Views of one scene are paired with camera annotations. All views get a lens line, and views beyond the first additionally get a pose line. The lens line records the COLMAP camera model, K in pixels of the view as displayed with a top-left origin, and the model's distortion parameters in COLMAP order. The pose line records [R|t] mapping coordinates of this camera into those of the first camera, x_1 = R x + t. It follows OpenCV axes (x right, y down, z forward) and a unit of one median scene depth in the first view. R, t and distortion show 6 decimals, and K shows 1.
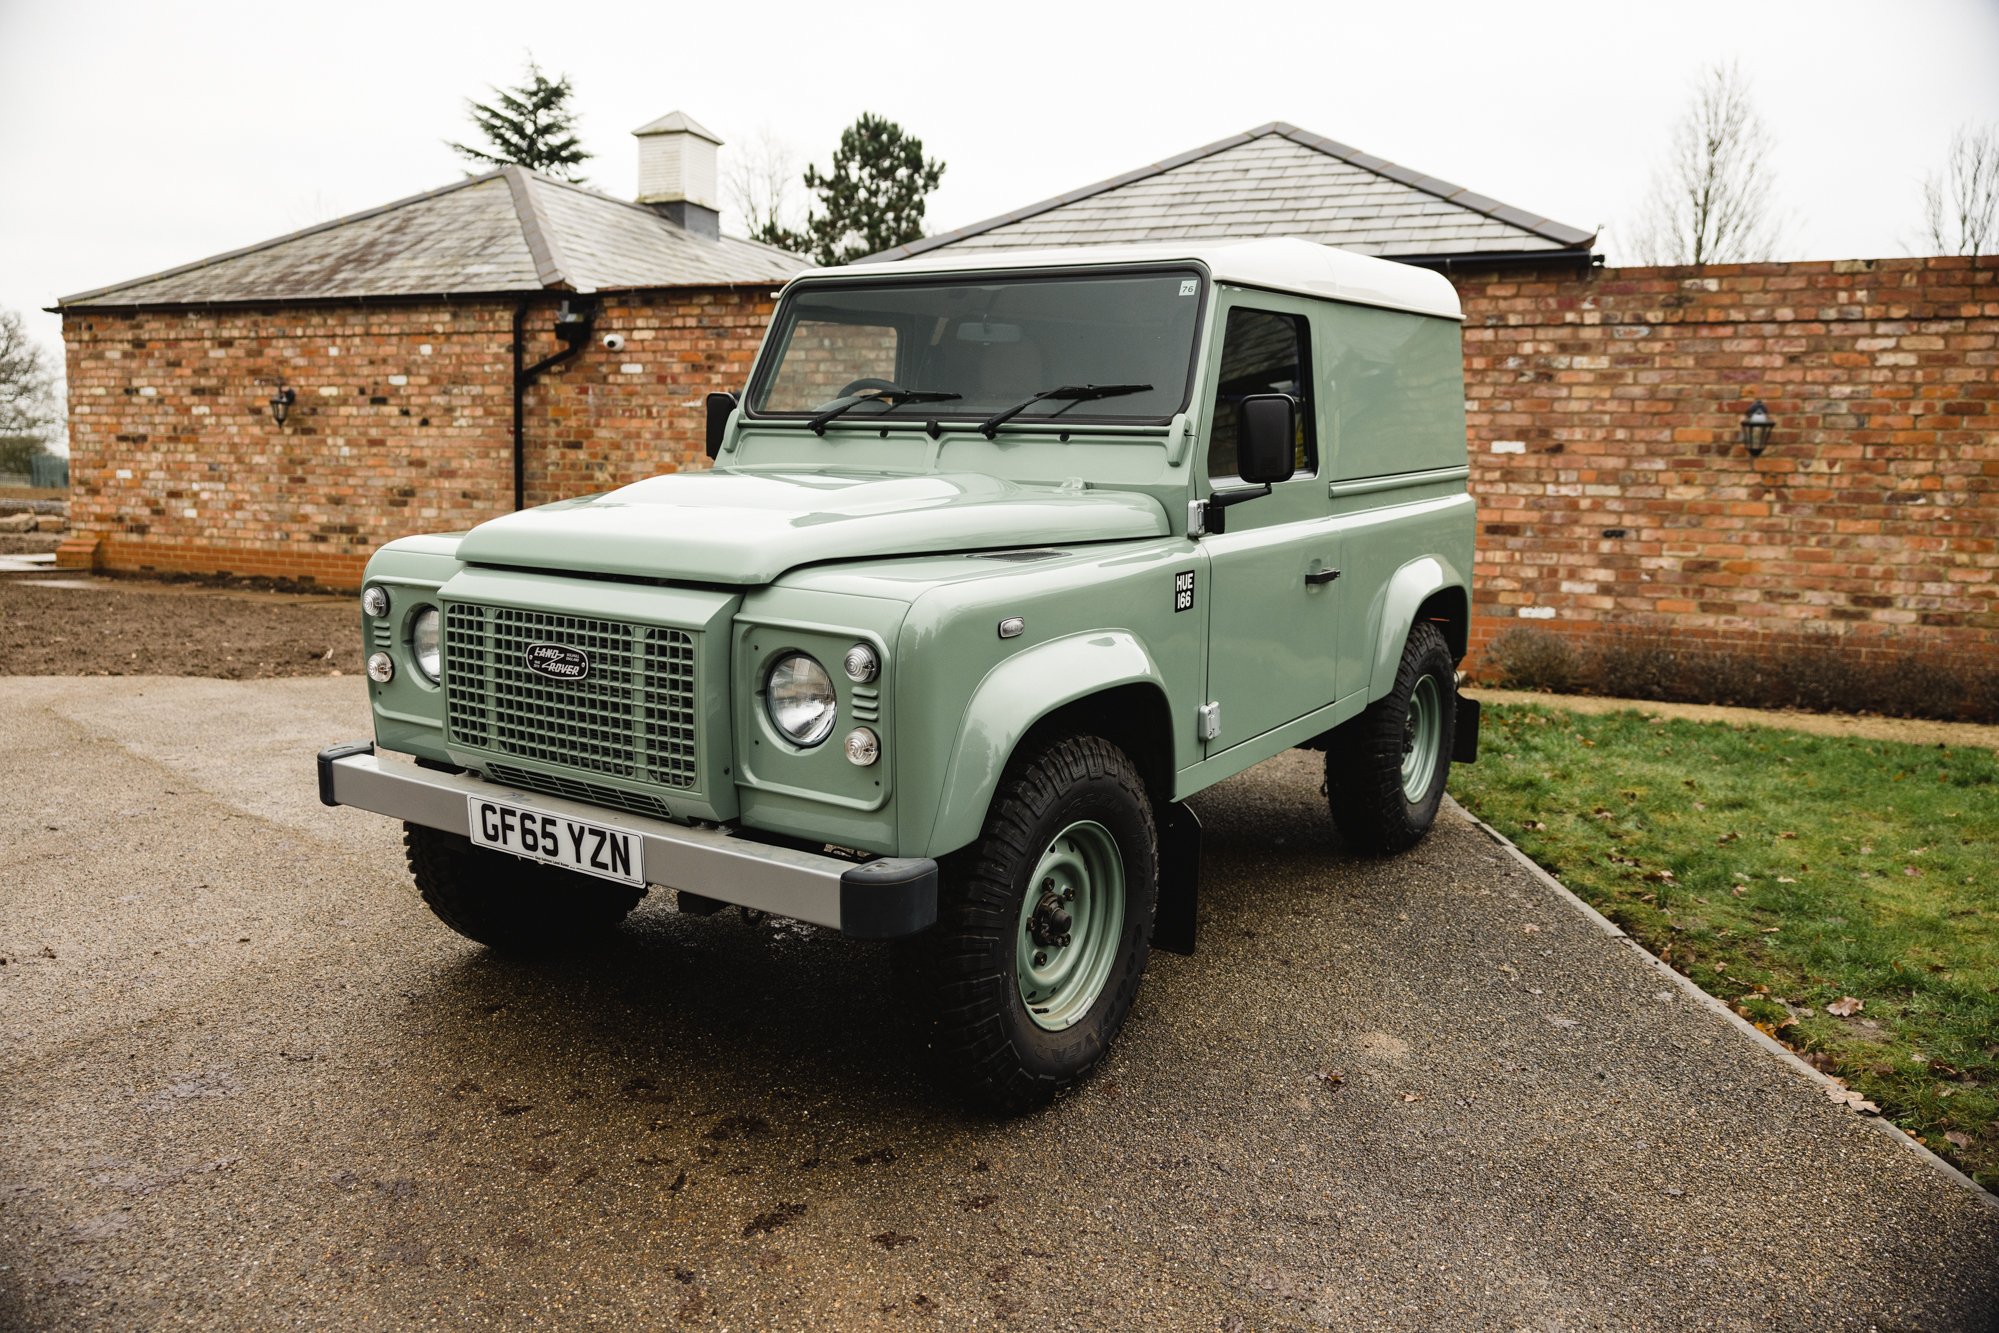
lens RADIAL K [[1564.7, 0, 1001.1], [0, 1564.7, 658.5], [0, 0, 1]] dist [0.000055, 0.006169]
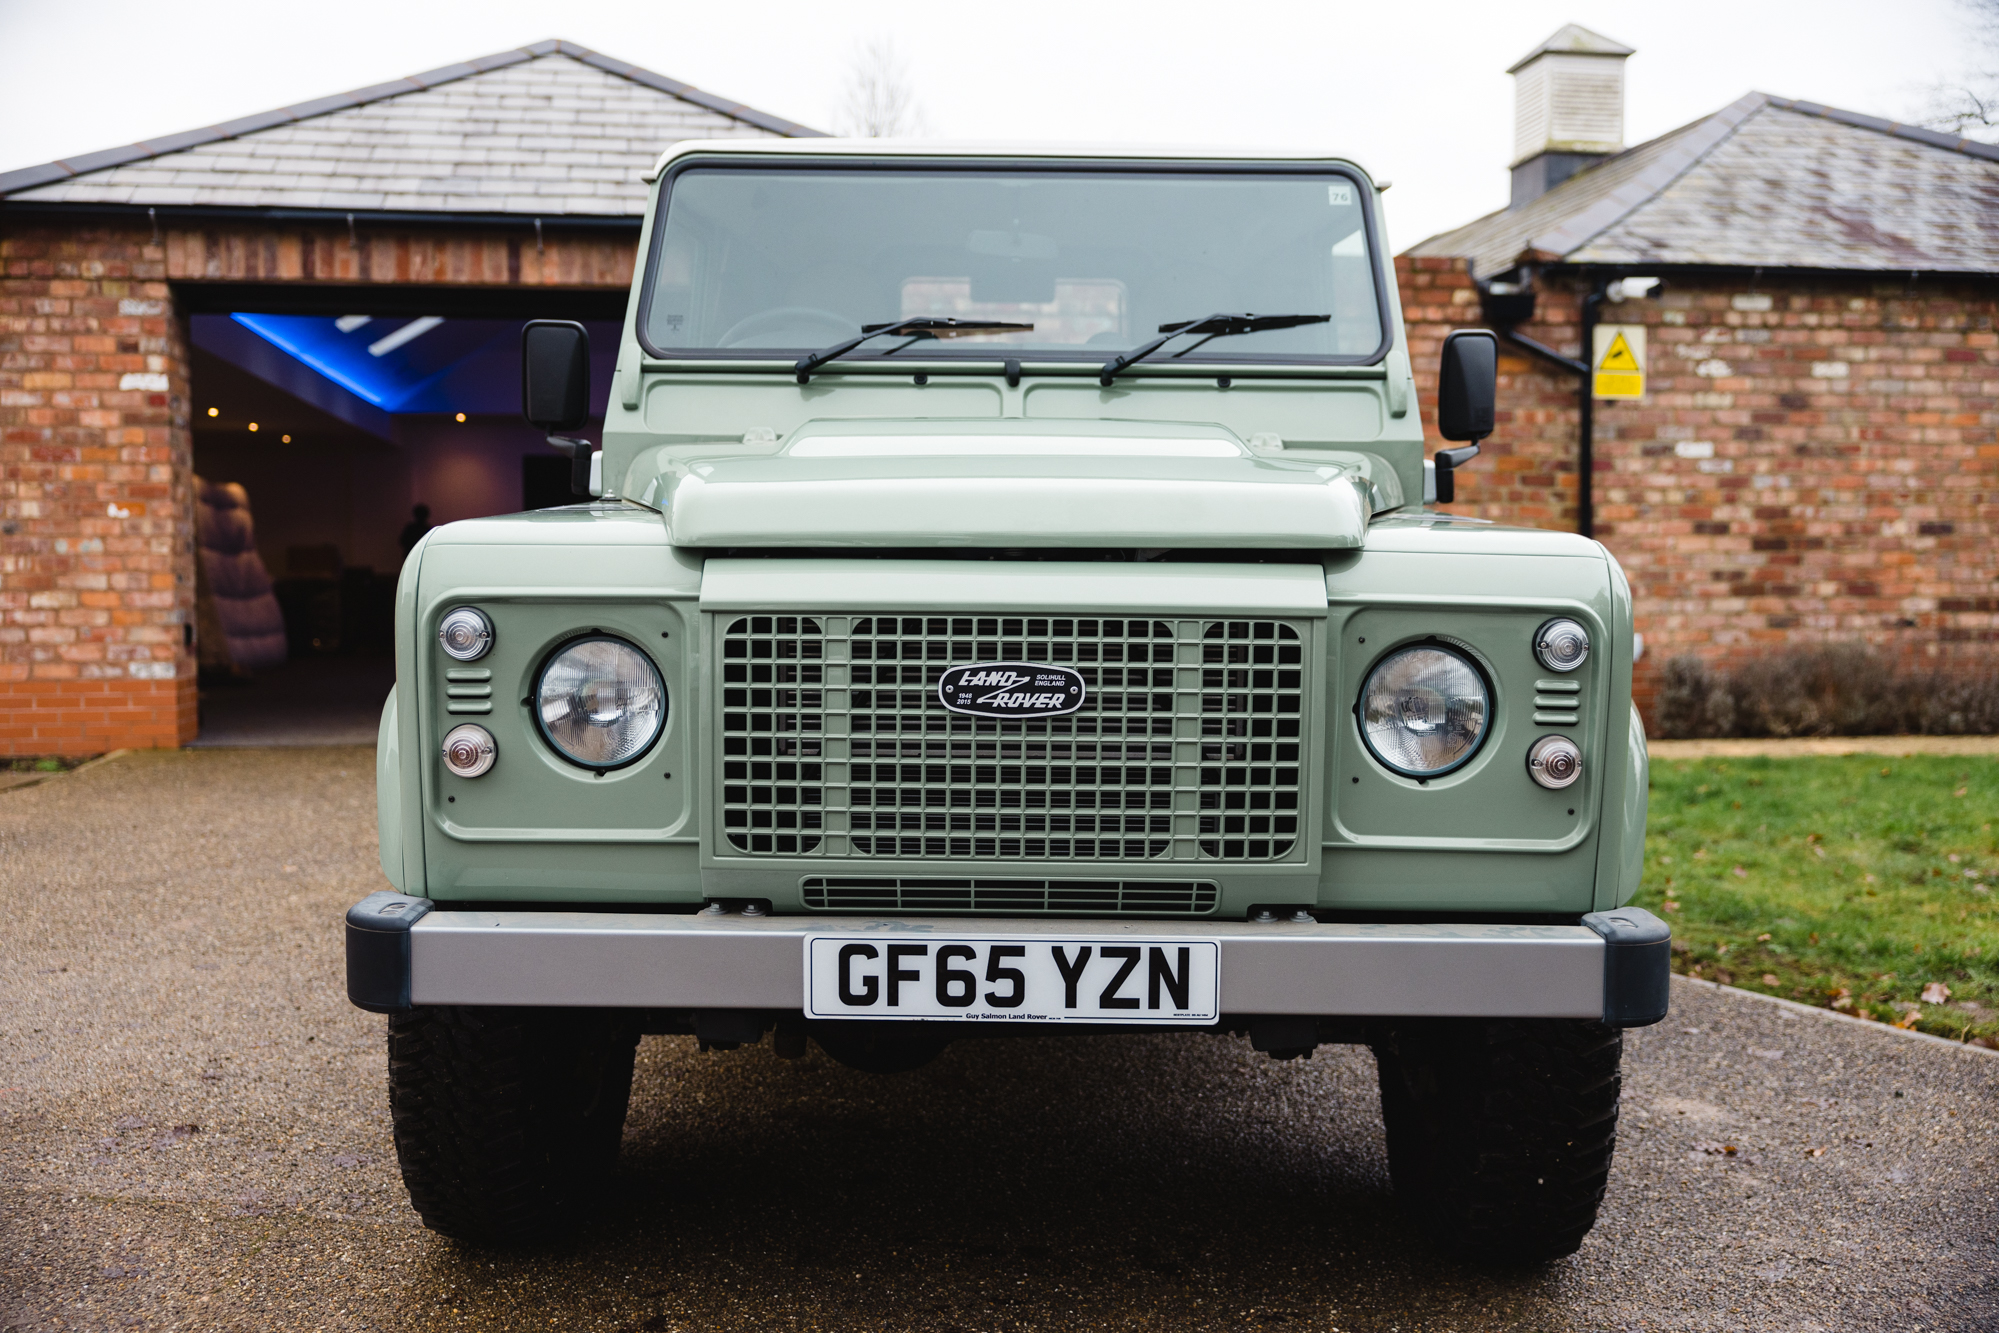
lens RADIAL K [[2047.2, 0, 1000.0], [0, 2047.2, 673.4], [0, 0, 1]] dist [0.015531, 0.000000]
pose [[0.826759, -0.057892, 0.559569, -0.732048], [0.088829, 0.995647, -0.028236, 0.017526], [-0.555498, 0.073050, 0.828303, 0.320923]]
